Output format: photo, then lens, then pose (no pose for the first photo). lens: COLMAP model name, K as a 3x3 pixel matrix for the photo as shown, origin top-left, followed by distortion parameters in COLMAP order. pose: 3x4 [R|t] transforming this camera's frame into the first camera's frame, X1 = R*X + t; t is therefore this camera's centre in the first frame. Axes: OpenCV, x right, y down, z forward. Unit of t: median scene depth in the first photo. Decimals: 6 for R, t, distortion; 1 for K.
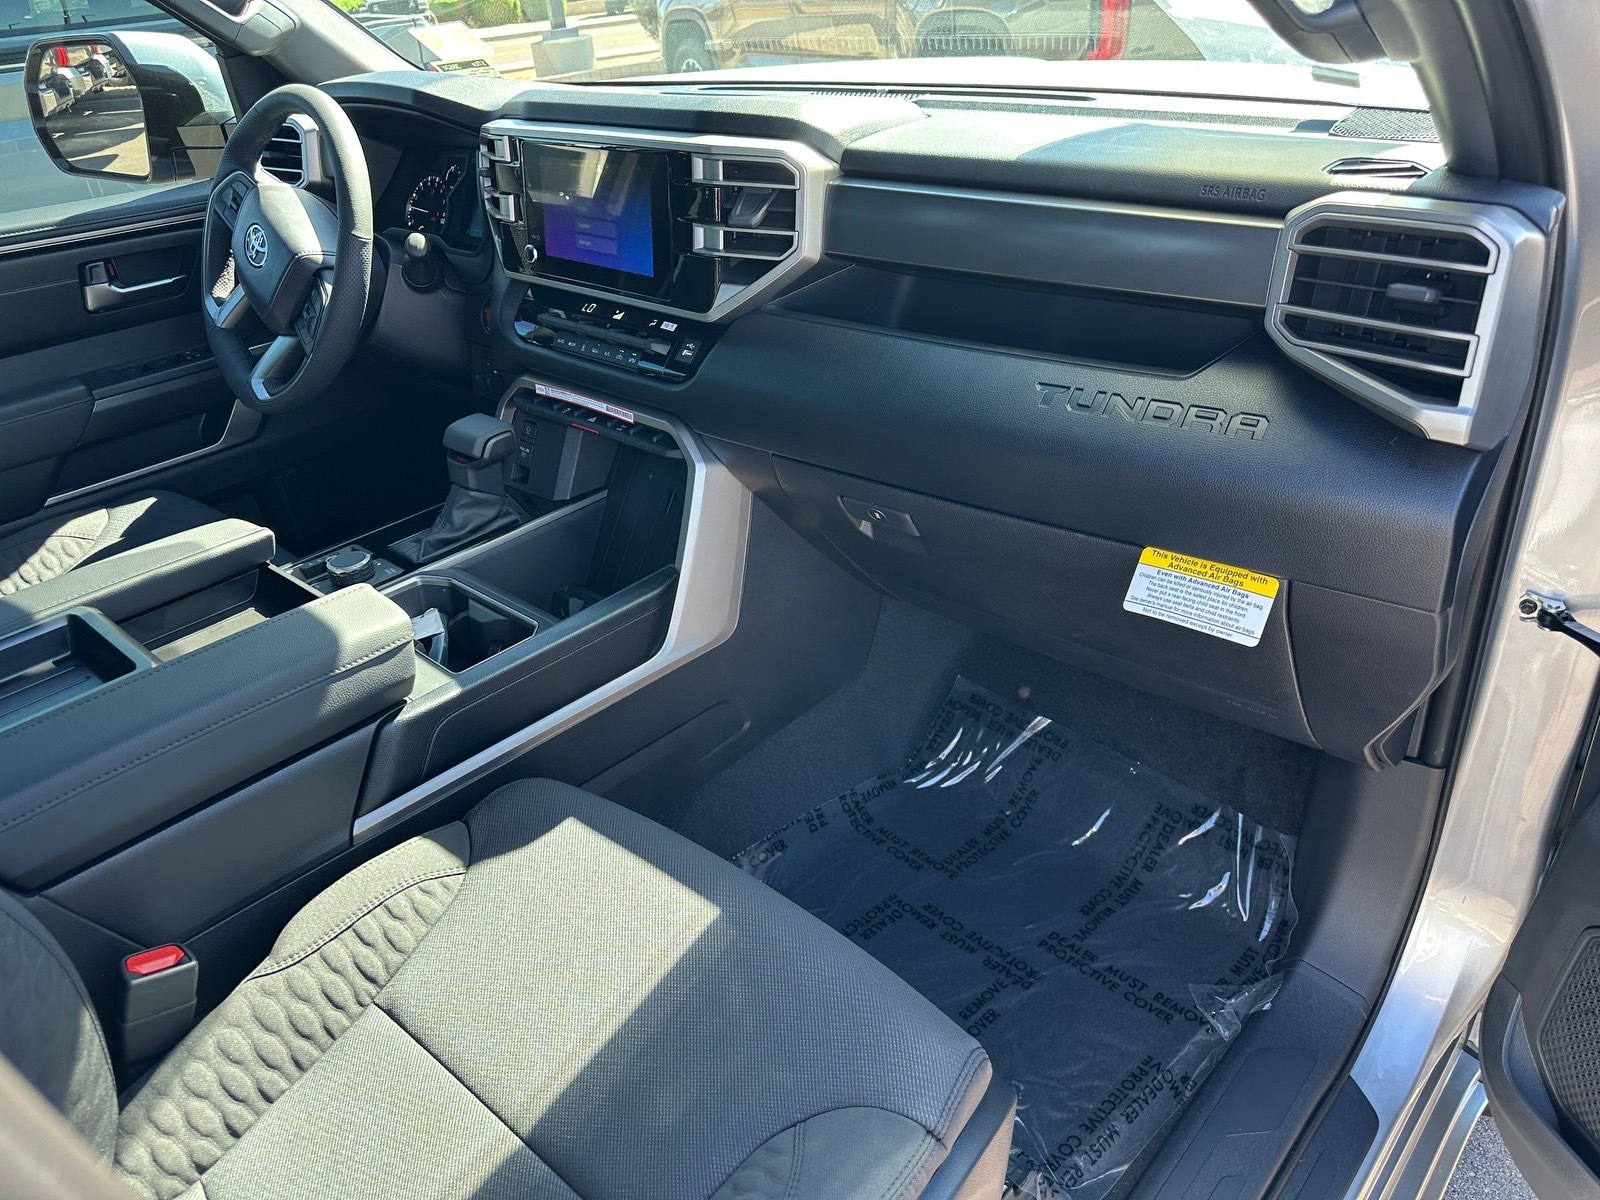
lens RADIAL K [[1128.4, 0, 819.1], [0, 1128.4, 628.7], [0, 0, 1]] dist [0.053044, -0.070105]
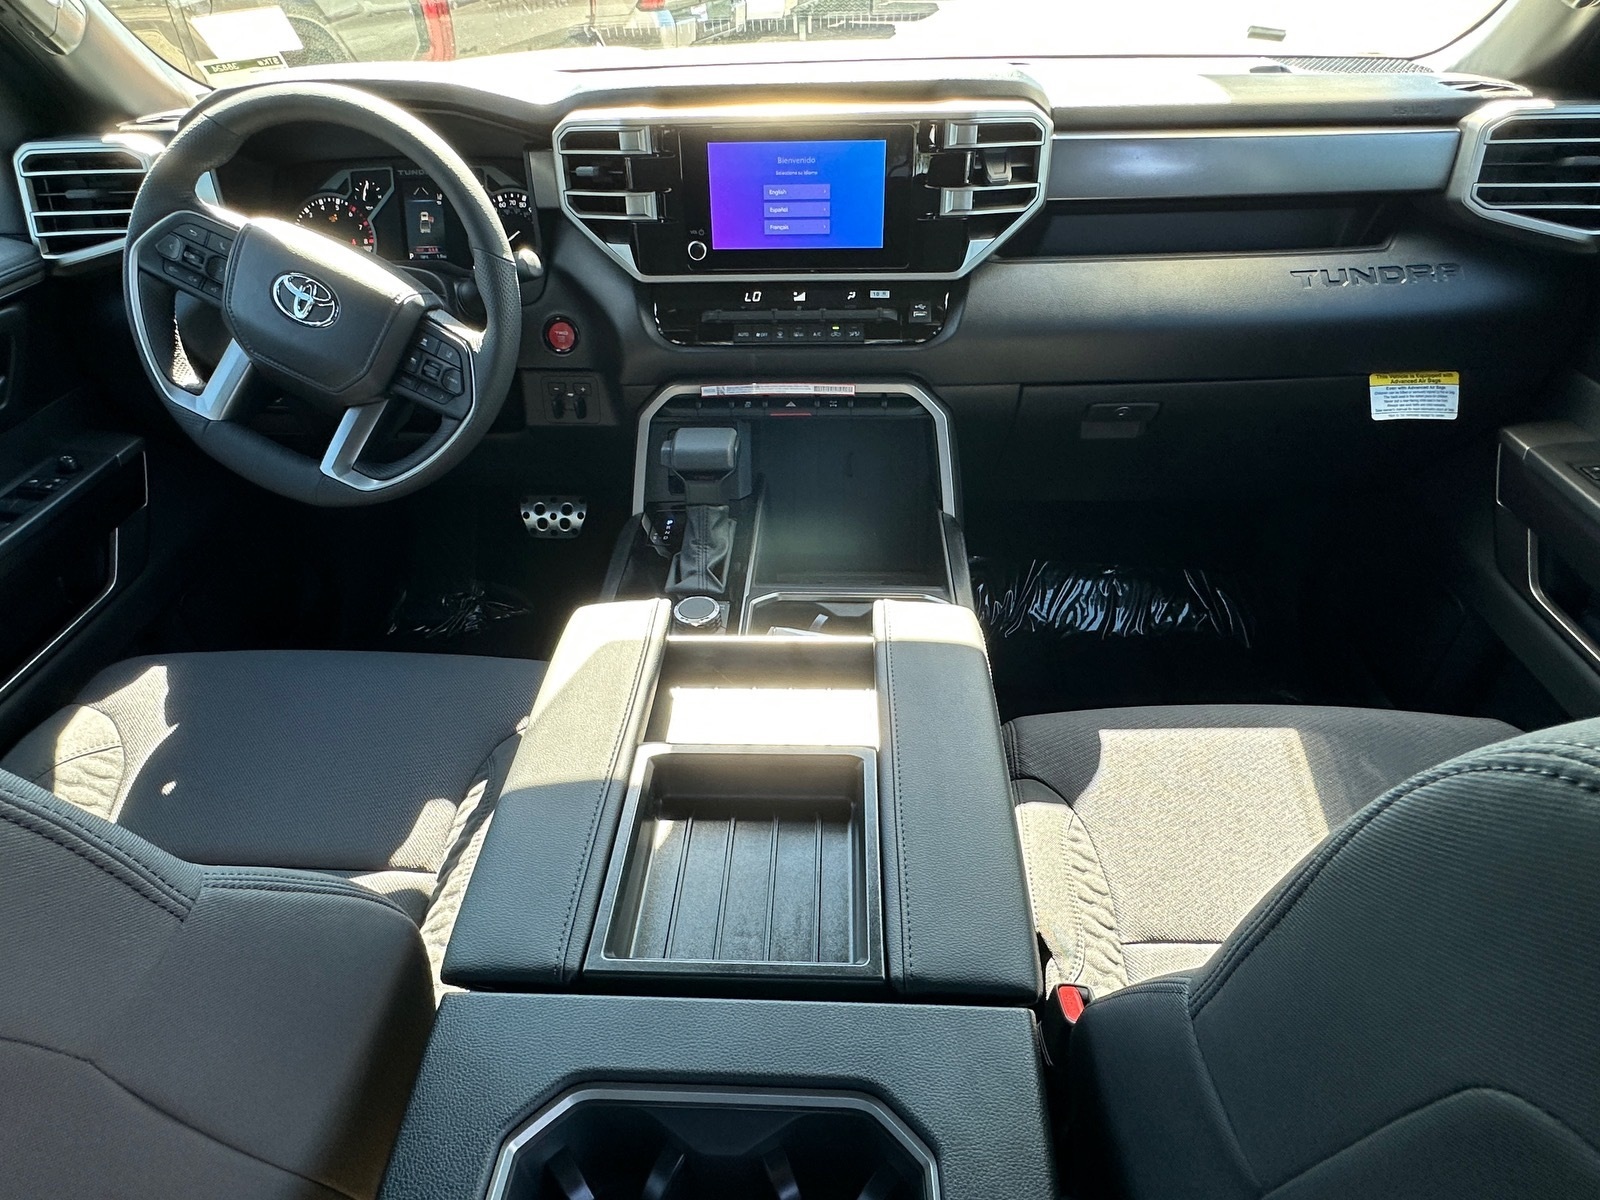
lens RADIAL K [[929.6, 0, 787.4], [0, 929.6, 620.4], [0, 0, 1]] dist [-0.007128, 0.007876]
pose [[0.775215, -0.349538, 0.526180, -0.817939], [0.308551, 0.936356, 0.167431, -0.166892], [-0.551215, 0.032559, 0.833727, 0.365160]]
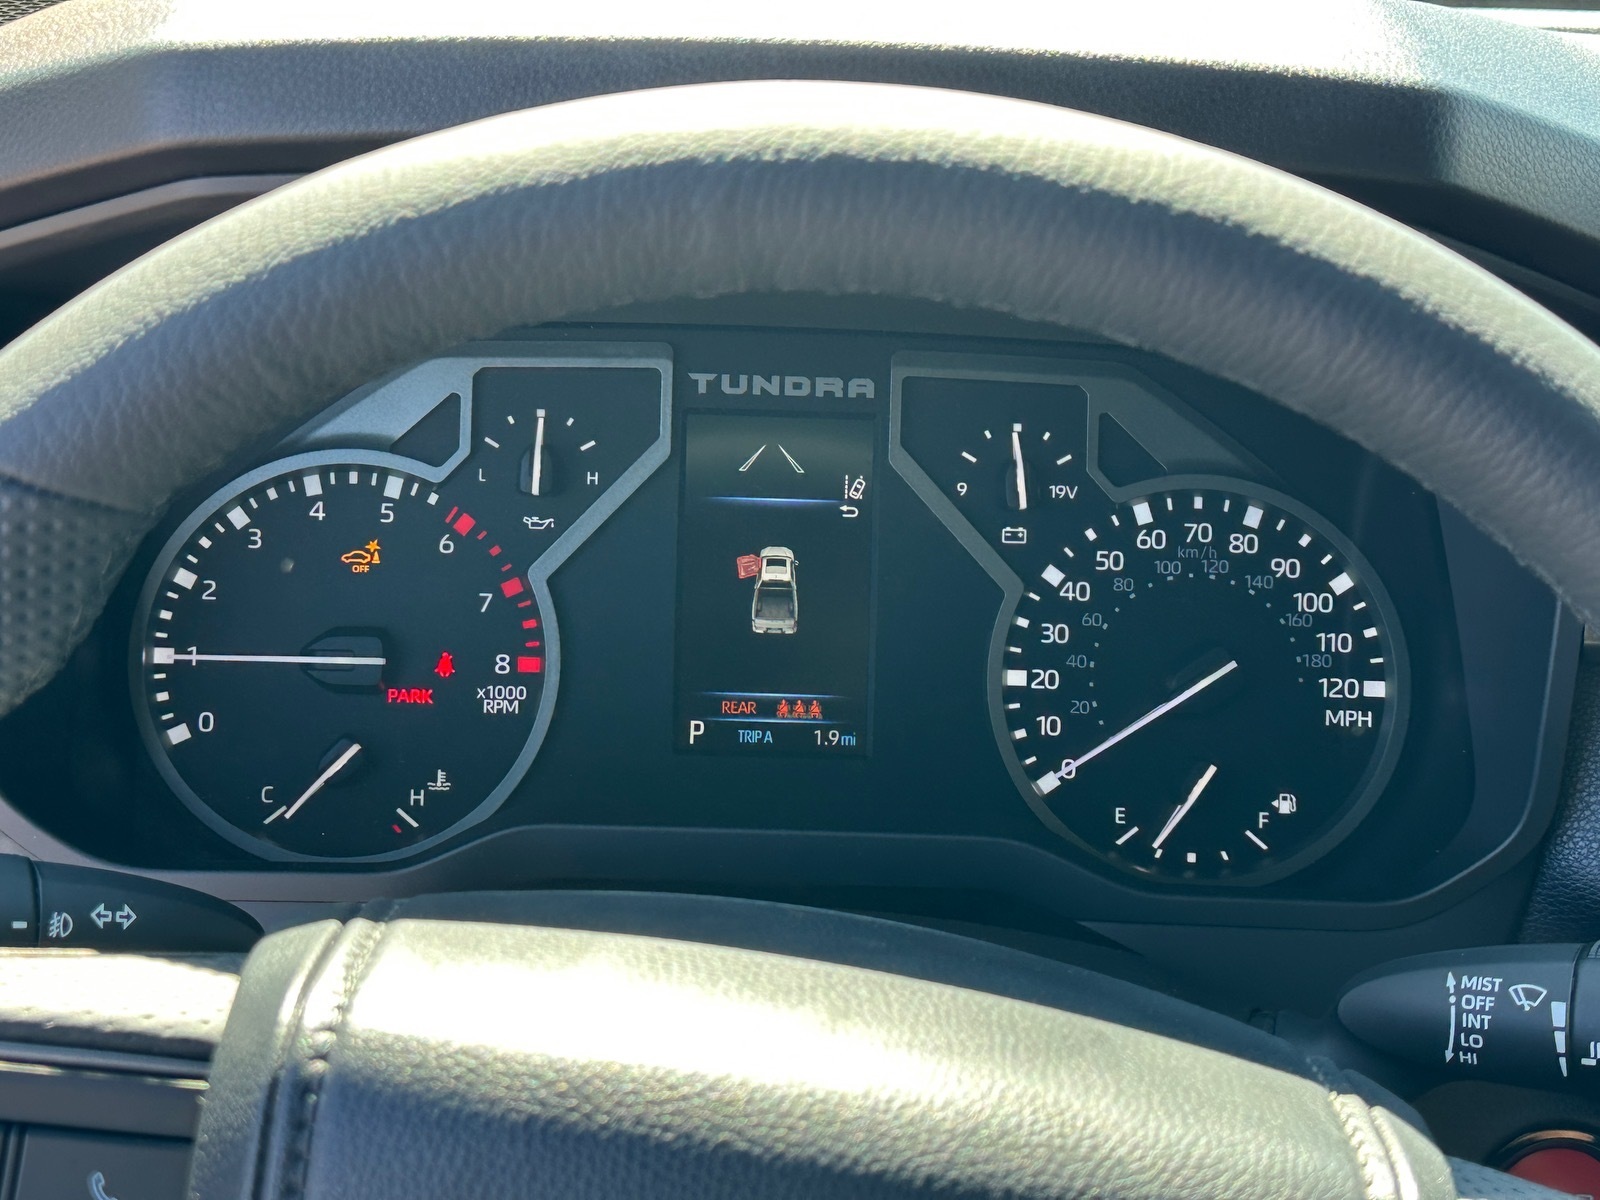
lens RADIAL K [[2483.5, 0, 765.4], [0, 2483.5, 639.9], [0, 0, 1]] dist [0.037427, 0.000000]
pose [[0.735476, -0.165466, 0.657036, -0.839286], [0.277084, 0.958379, -0.068808, -0.484225], [-0.618304, 0.232661, 0.750713, 0.985921]]
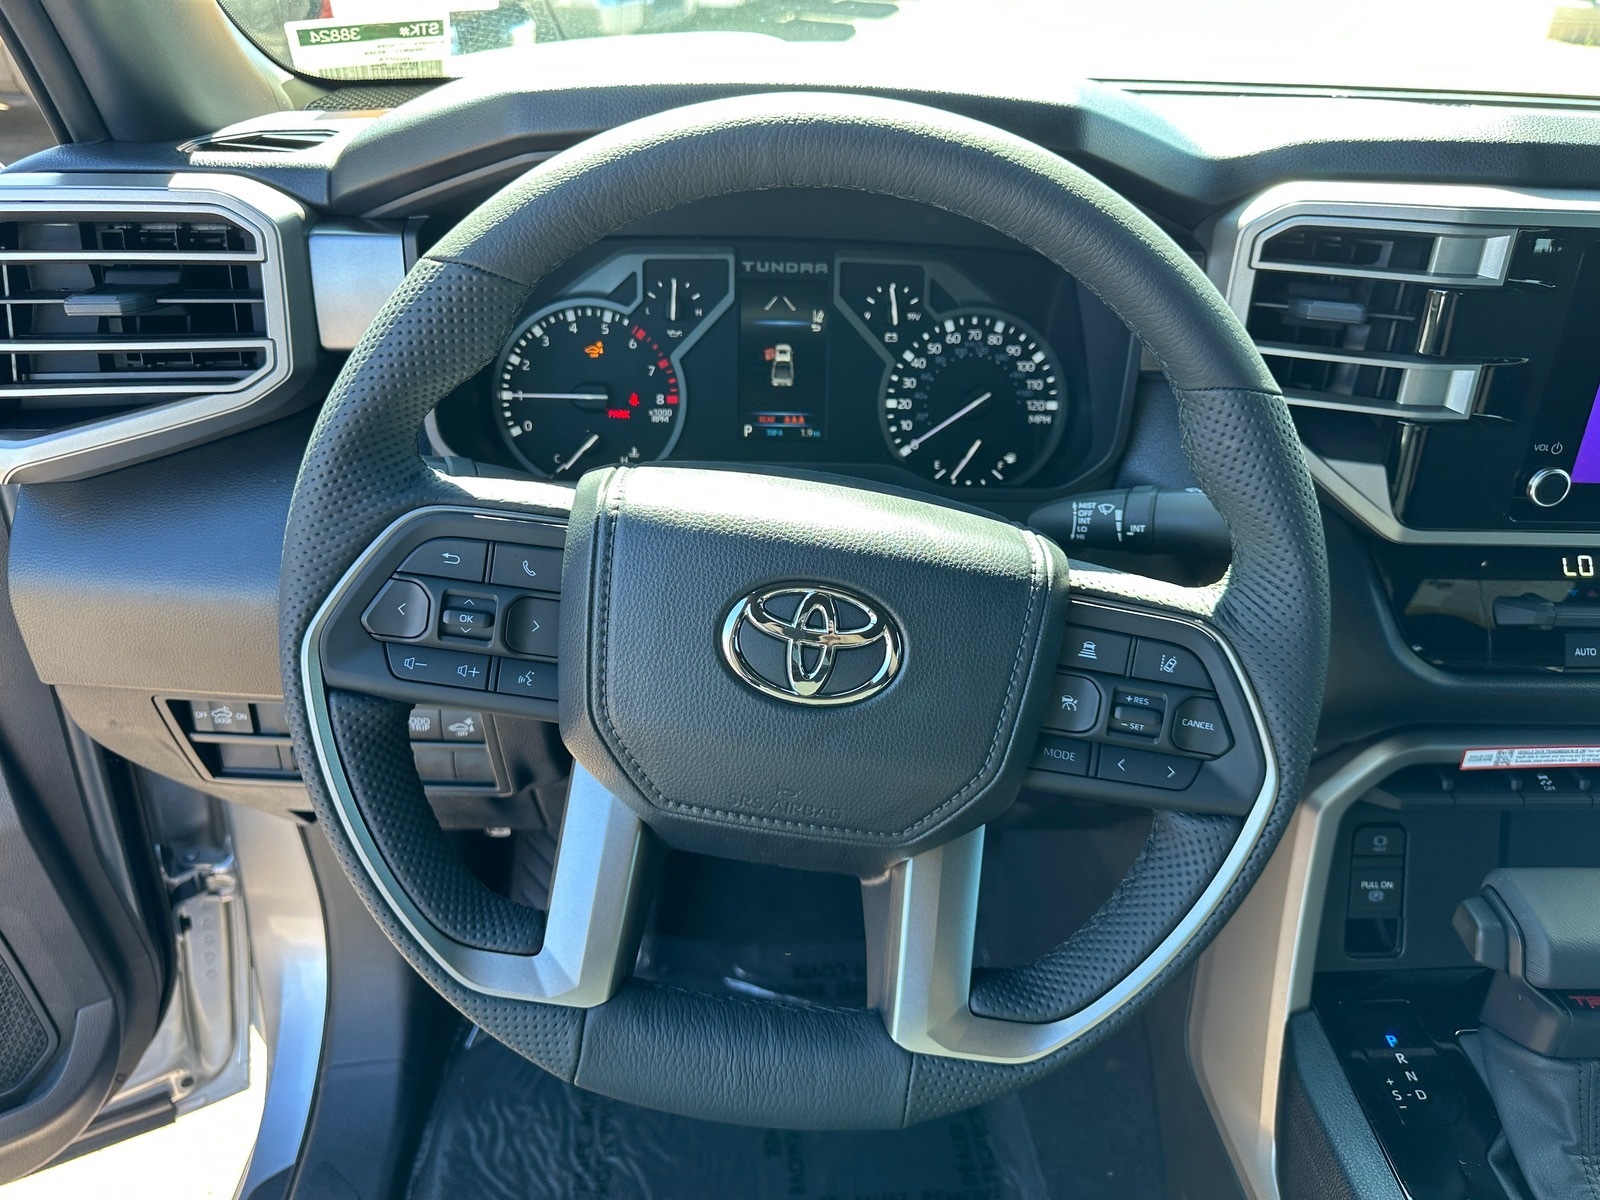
lens RADIAL K [[1128.4, 0, 798.4], [0, 1128.4, 603.8], [0, 0, 1]] dist [0.053044, -0.070105]
pose [[0.720096, -0.288697, 0.630965, -0.853557], [0.288560, 0.951569, 0.106066, -0.475882], [-0.631027, 0.105694, 0.768527, 0.976360]]
